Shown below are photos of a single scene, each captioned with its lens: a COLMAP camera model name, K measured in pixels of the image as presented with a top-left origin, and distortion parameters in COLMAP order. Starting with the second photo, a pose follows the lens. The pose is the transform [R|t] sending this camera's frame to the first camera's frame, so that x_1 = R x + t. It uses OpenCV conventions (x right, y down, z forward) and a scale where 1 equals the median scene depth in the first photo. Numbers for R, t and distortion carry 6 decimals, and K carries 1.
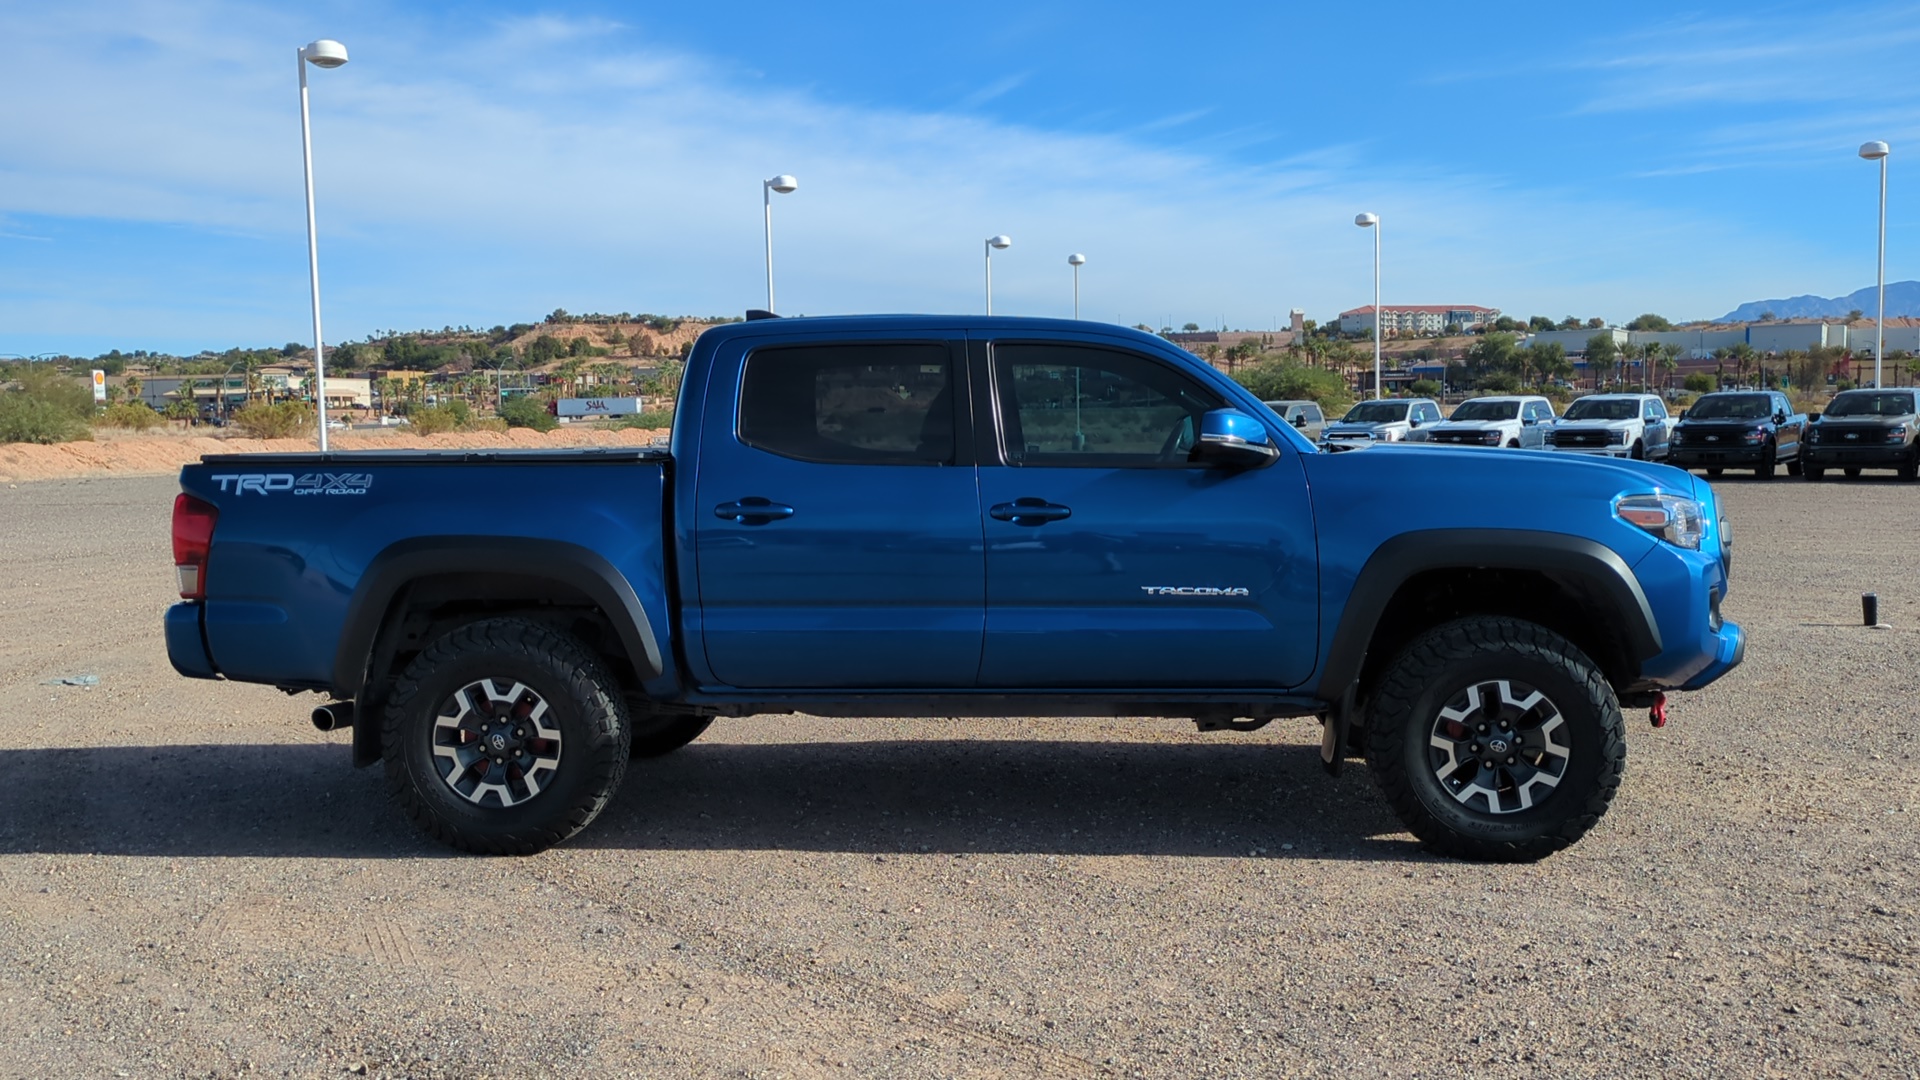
lens RADIAL K [[1630.7, 0, 977.9], [0, 1630.7, 534.8], [0, 0, 1]] dist [0.069387, -0.098049]
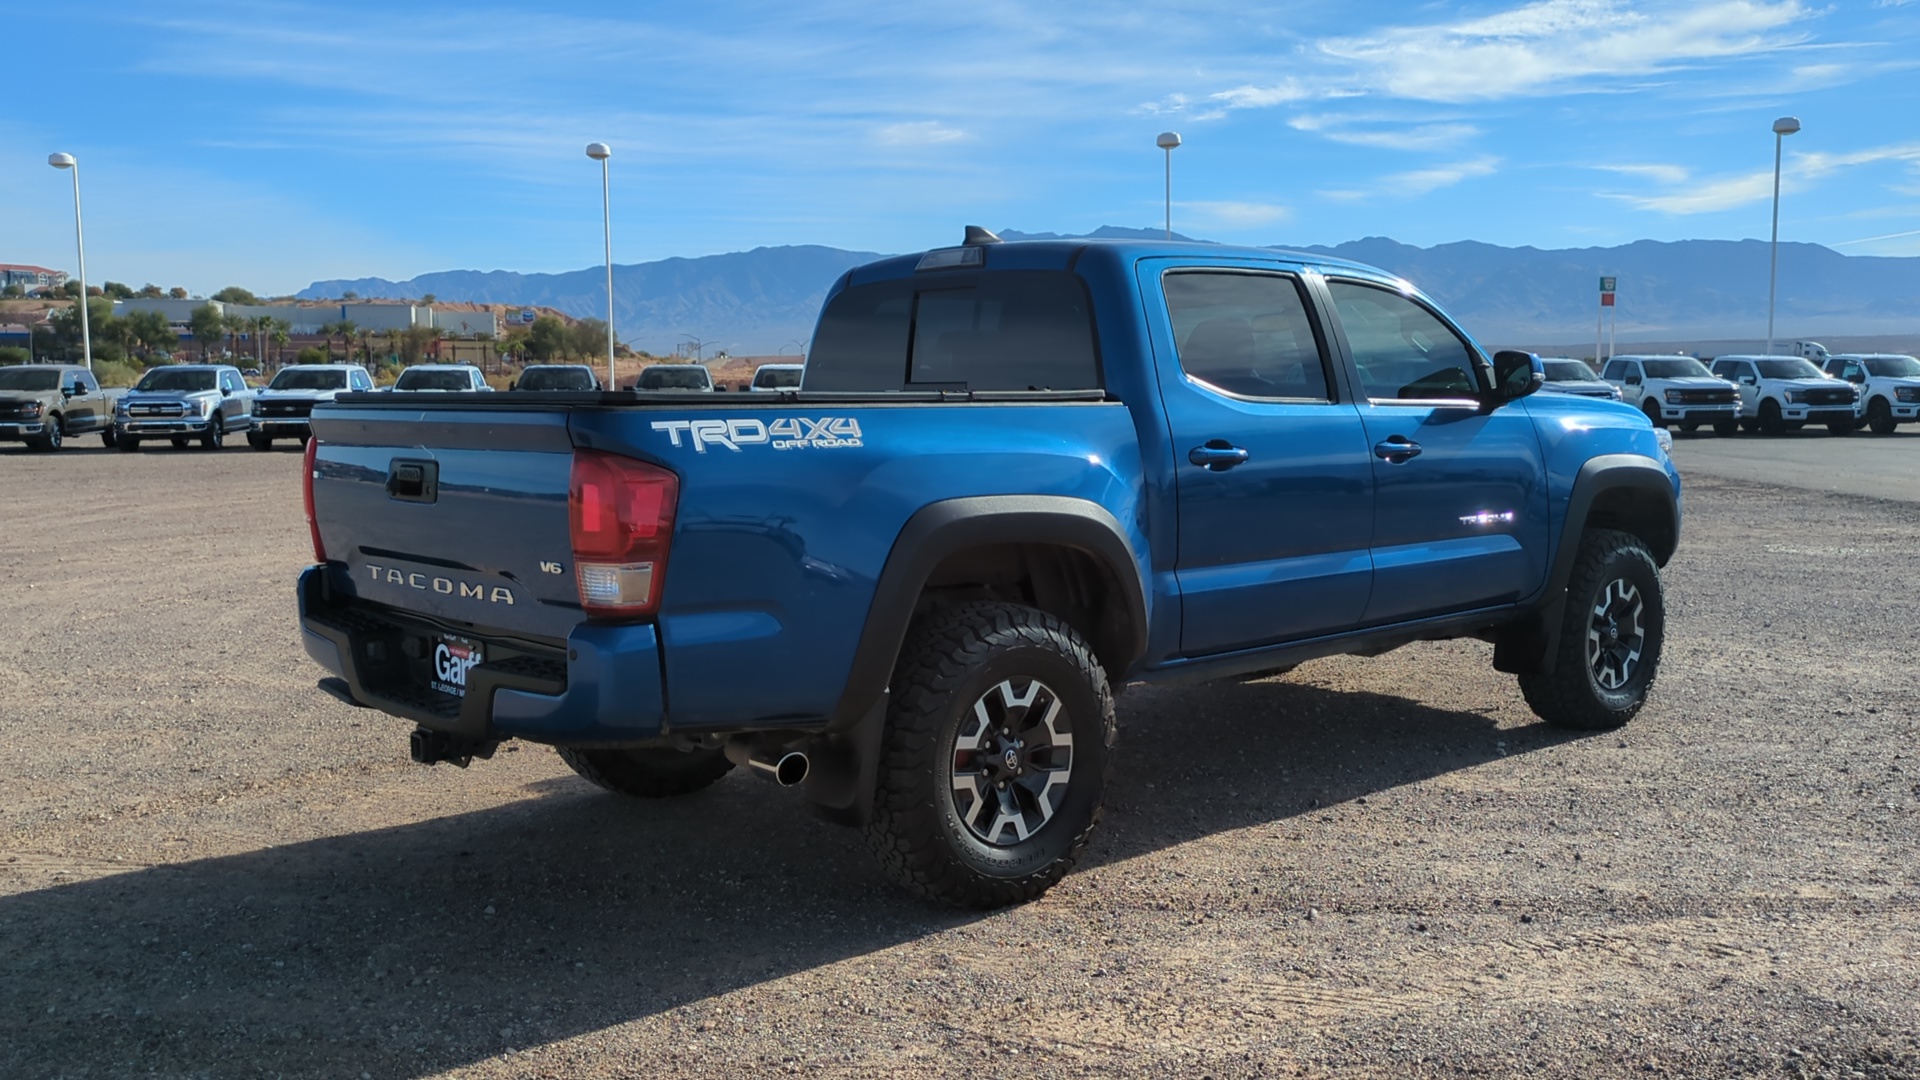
lens RADIAL K [[1634.2, 0, 971.6], [0, 1634.2, 532.5], [0, 0, 1]] dist [0.057331, -0.094441]
pose [[0.704480, -0.057614, 0.707382, -0.852336], [0.046716, 0.998302, 0.034784, -0.009661], [-0.708185, 0.008541, 0.705975, 0.463875]]
